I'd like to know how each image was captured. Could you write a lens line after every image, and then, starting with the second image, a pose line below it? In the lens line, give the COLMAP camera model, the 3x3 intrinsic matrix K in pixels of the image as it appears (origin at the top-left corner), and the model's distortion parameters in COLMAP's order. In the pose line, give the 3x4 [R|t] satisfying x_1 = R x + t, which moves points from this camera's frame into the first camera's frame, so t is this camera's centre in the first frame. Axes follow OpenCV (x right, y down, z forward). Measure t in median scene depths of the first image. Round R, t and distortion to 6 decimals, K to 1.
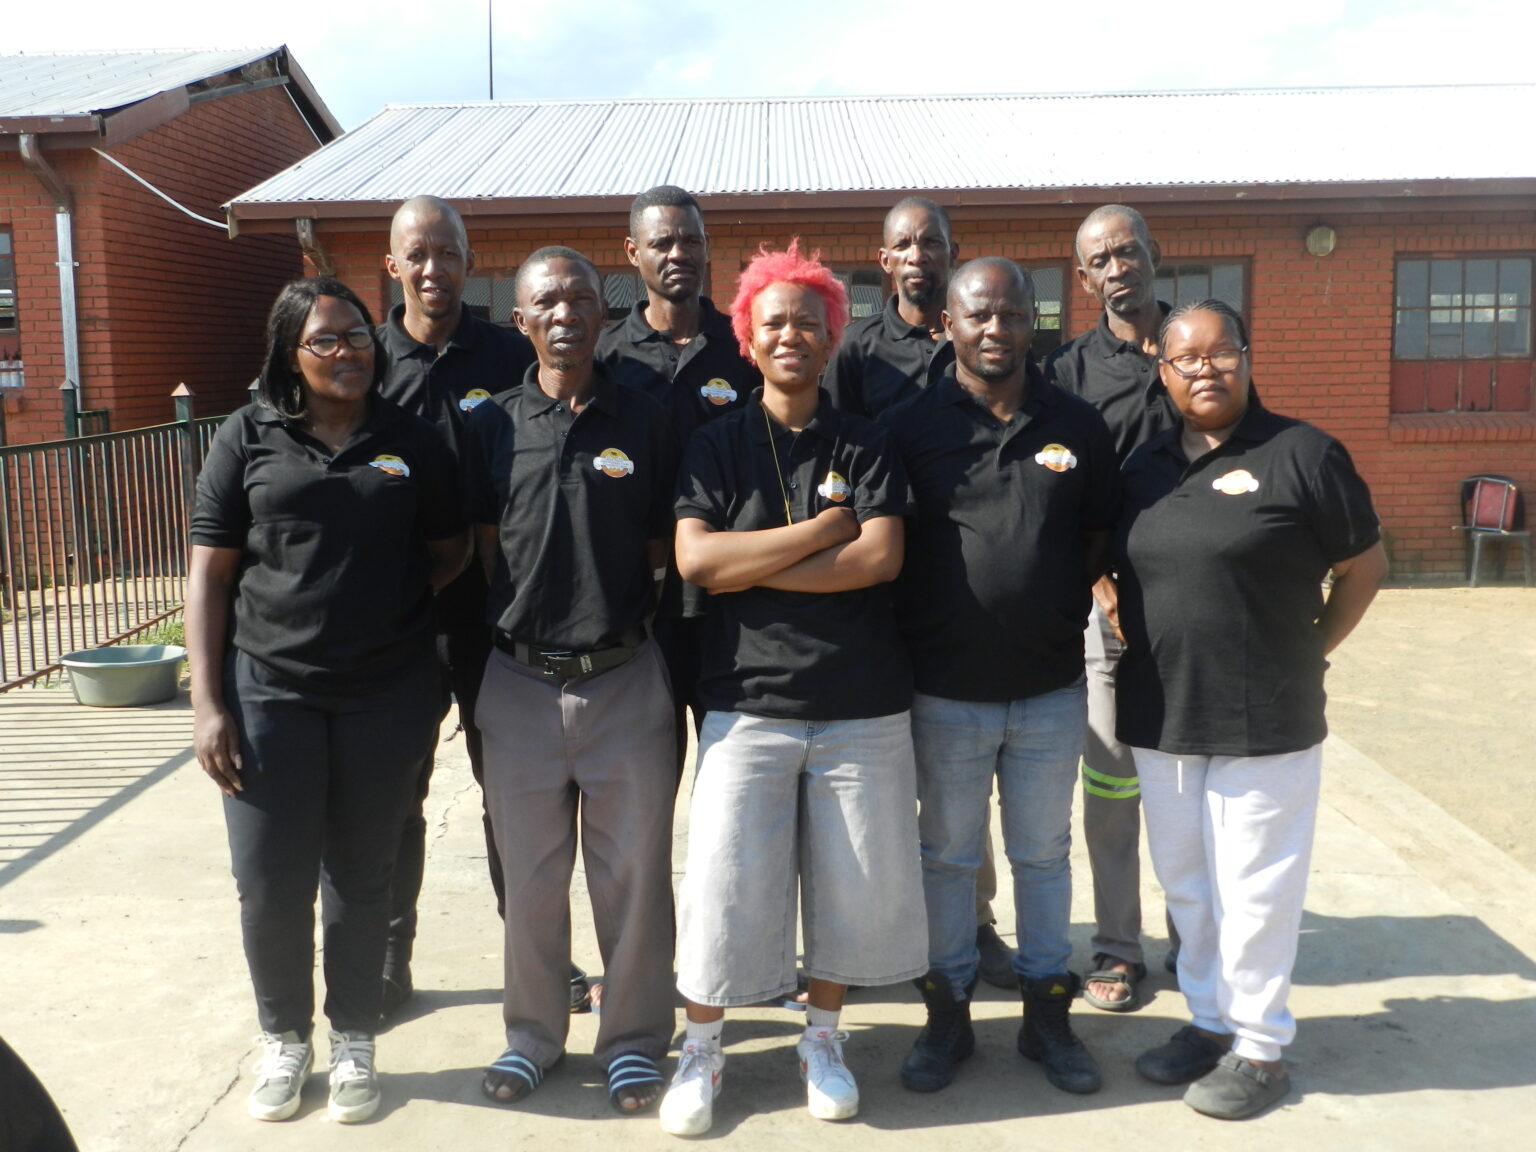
lens RADIAL K [[1769.1, 0, 760.3], [0, 1769.1, 586.1], [0, 0, 1]] dist [0.004952, 0.000000]
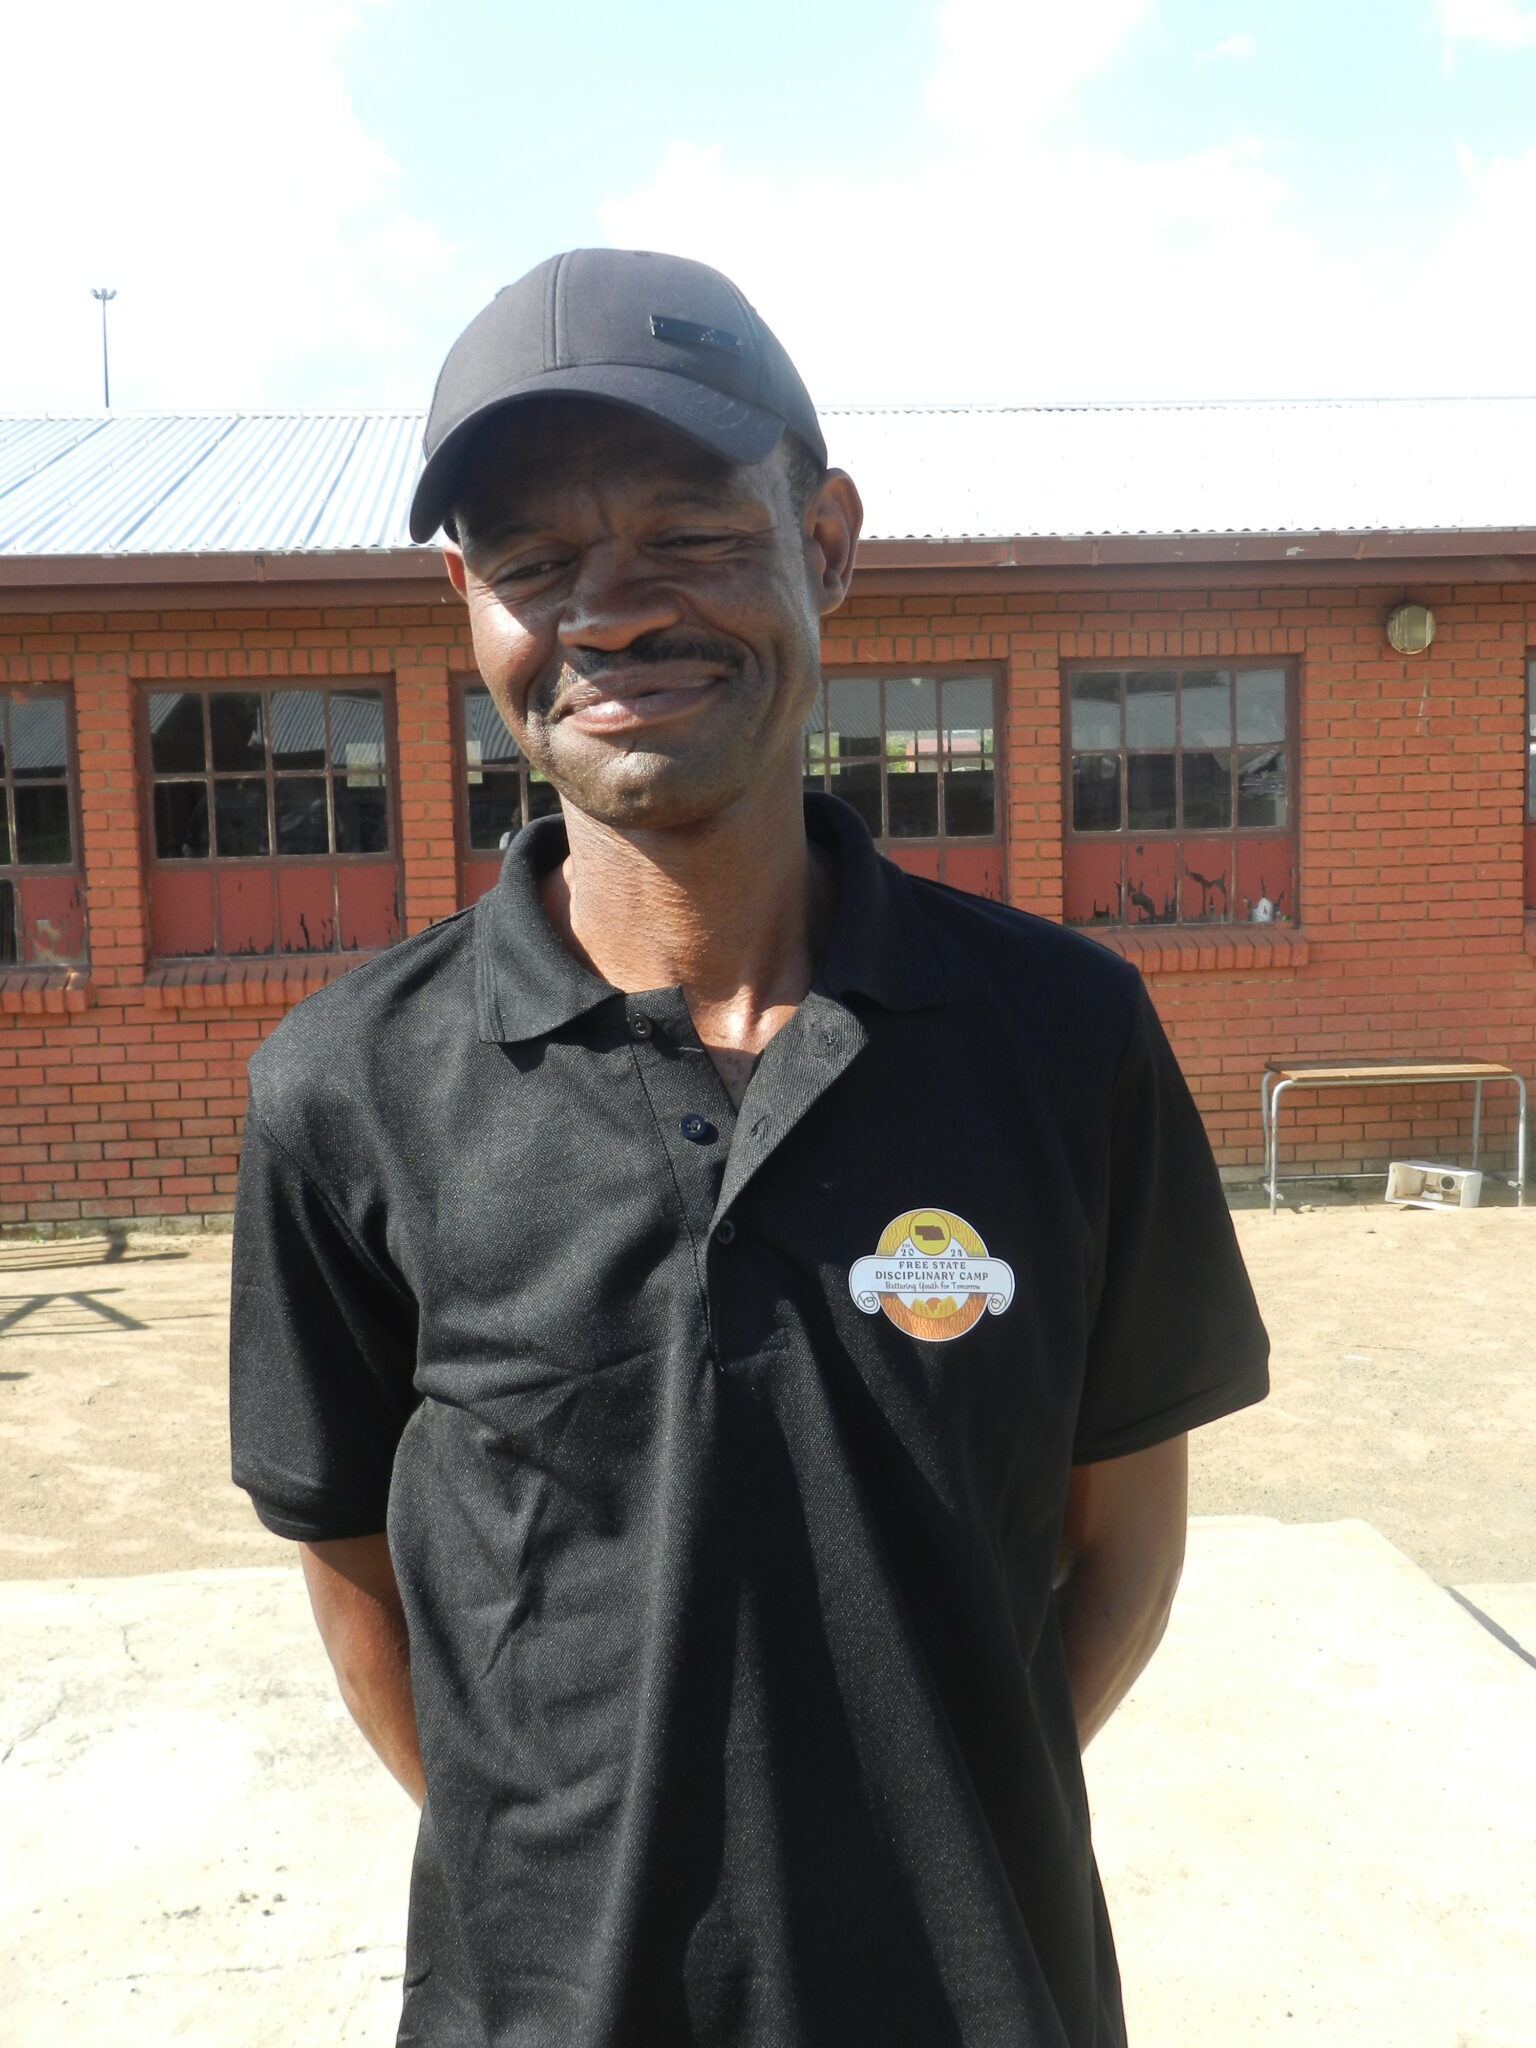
lens RADIAL K [[2358.8, 0, 772.5], [0, 2358.8, 1032.2], [0, 0, 1]] dist [0.004952, 0.000000]
pose [[0.992984, -0.023576, 0.115873, 0.002253], [0.027194, 0.999188, -0.029745, -0.038510], [-0.115078, 0.032687, 0.992819, 0.223604]]
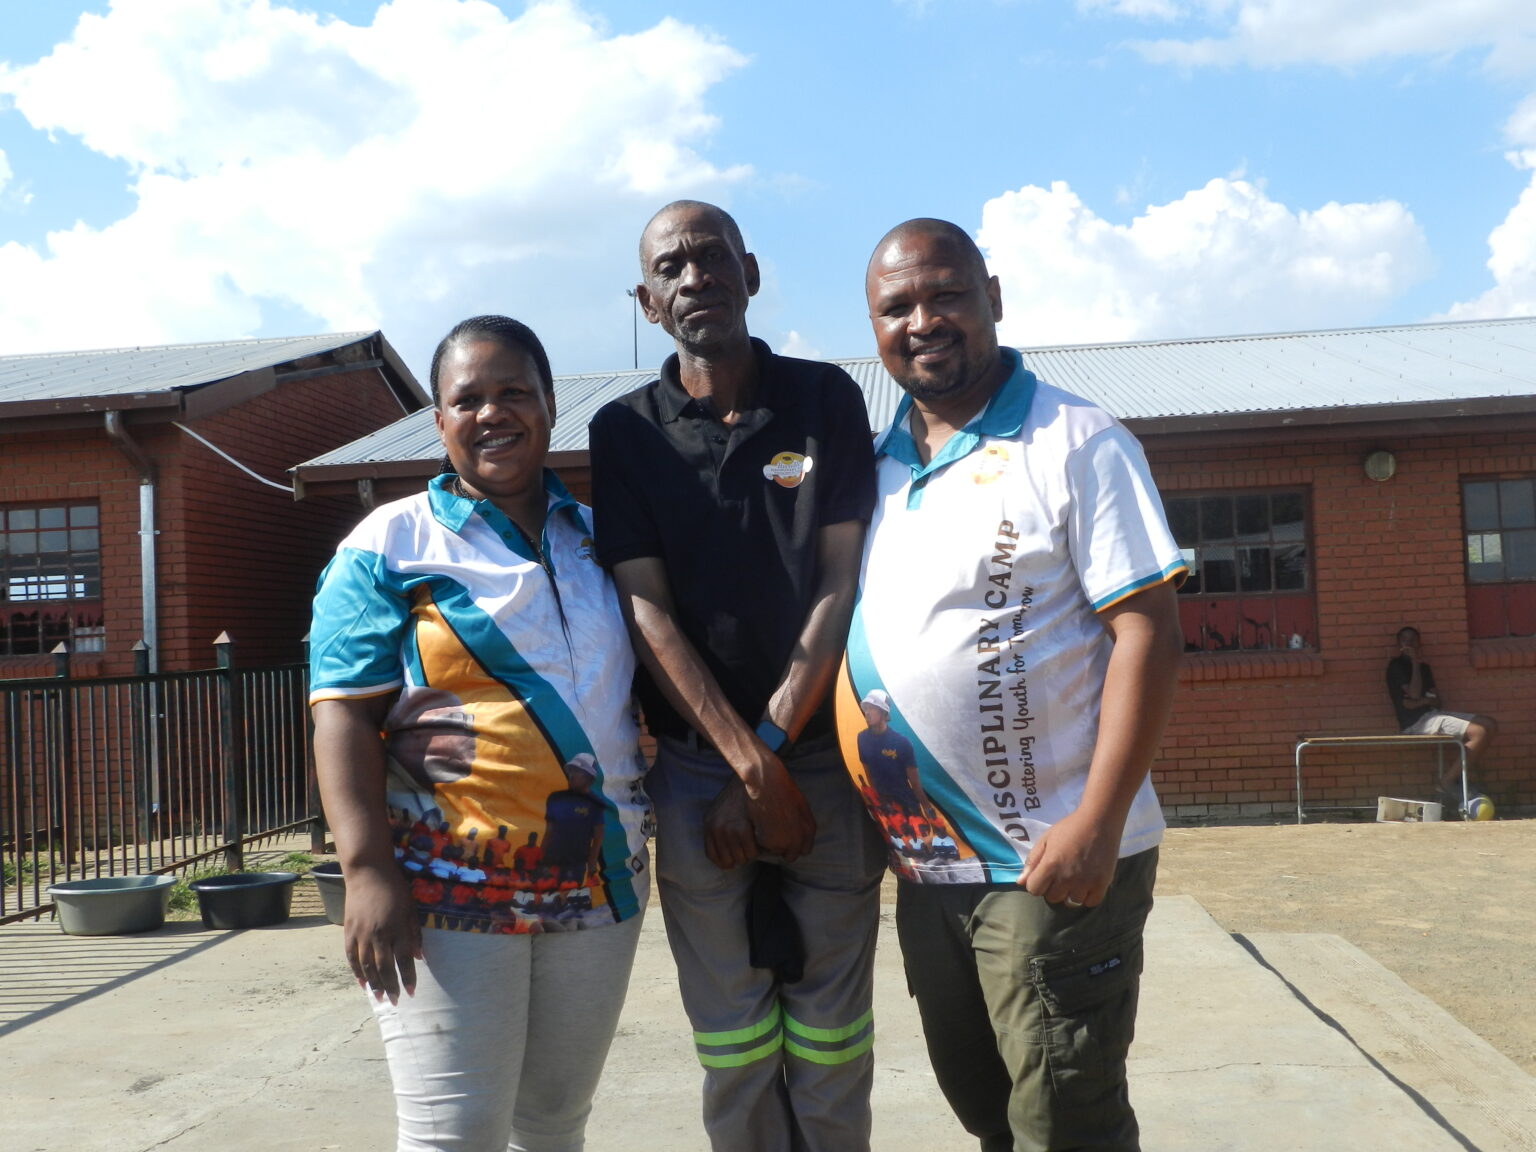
lens RADIAL K [[1769.1, 0, 755.3], [0, 1769.1, 570.5], [0, 0, 1]] dist [0.004952, 0.000000]
pose [[0.995720, -0.031802, -0.086773, 0.053972], [0.016686, 0.985361, -0.169665, 0.022937], [0.090898, 0.167491, 0.981674, 0.012784]]
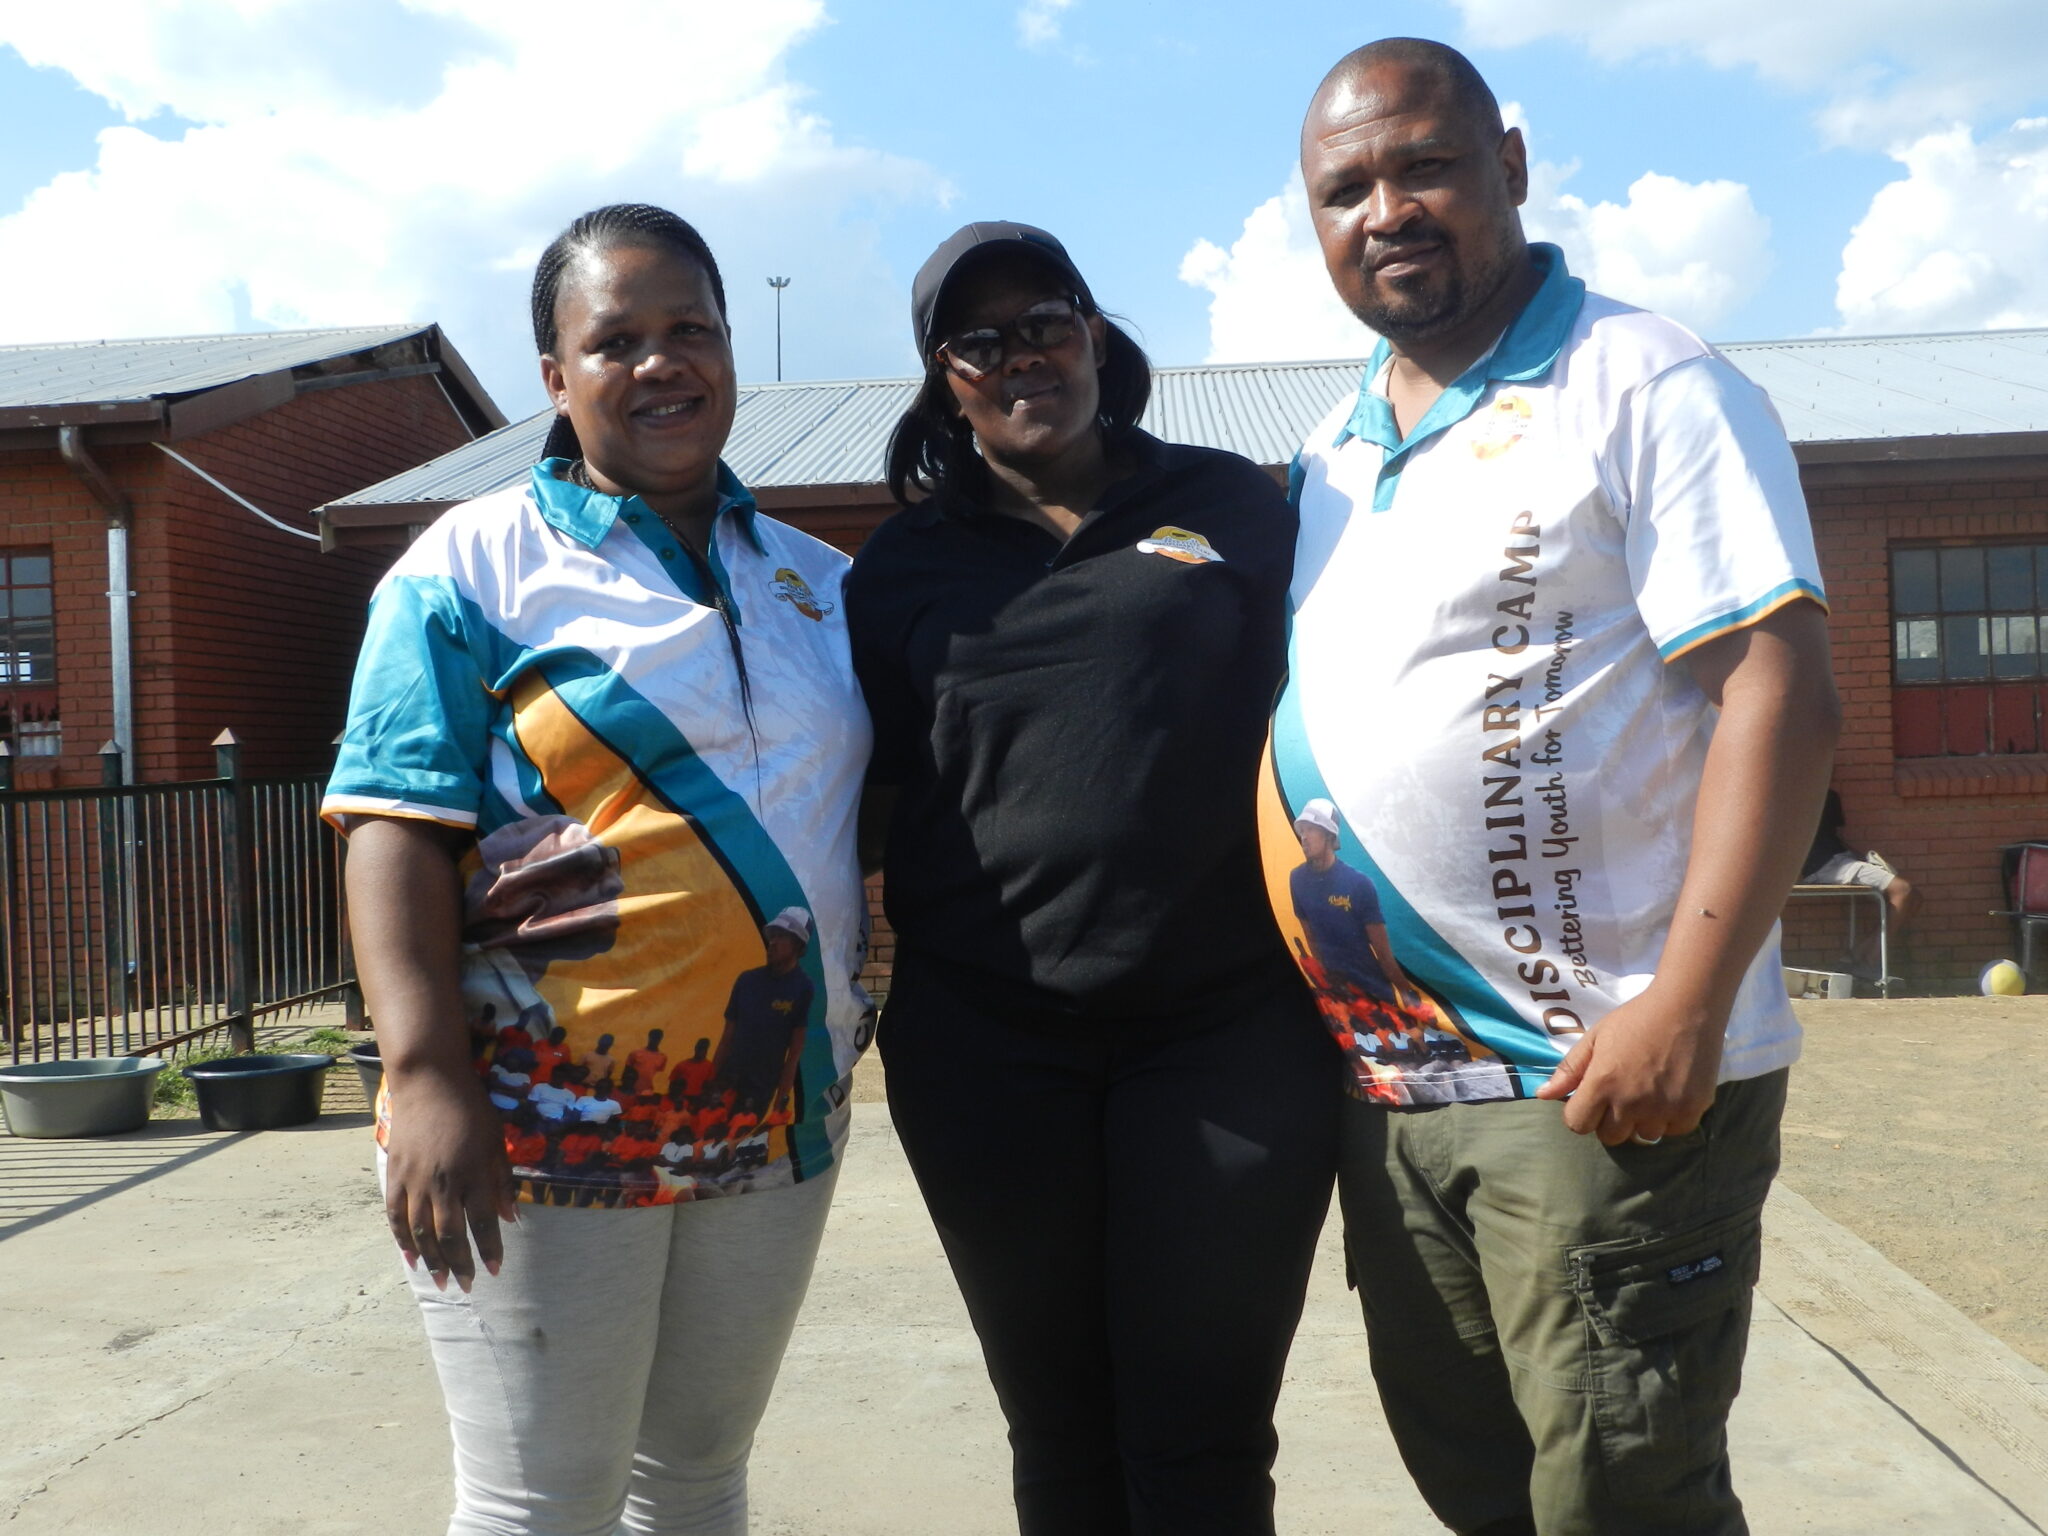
lens RADIAL K [[2358.8, 0, 1011.3], [0, 2358.8, 770.4], [0, 0, 1]] dist [0.004952, 0.000000]
pose [[0.998299, -0.016964, -0.055771, 0.048289], [0.009982, 0.992337, -0.123159, 0.023240], [0.057433, 0.122393, 0.990819, 0.020917]]
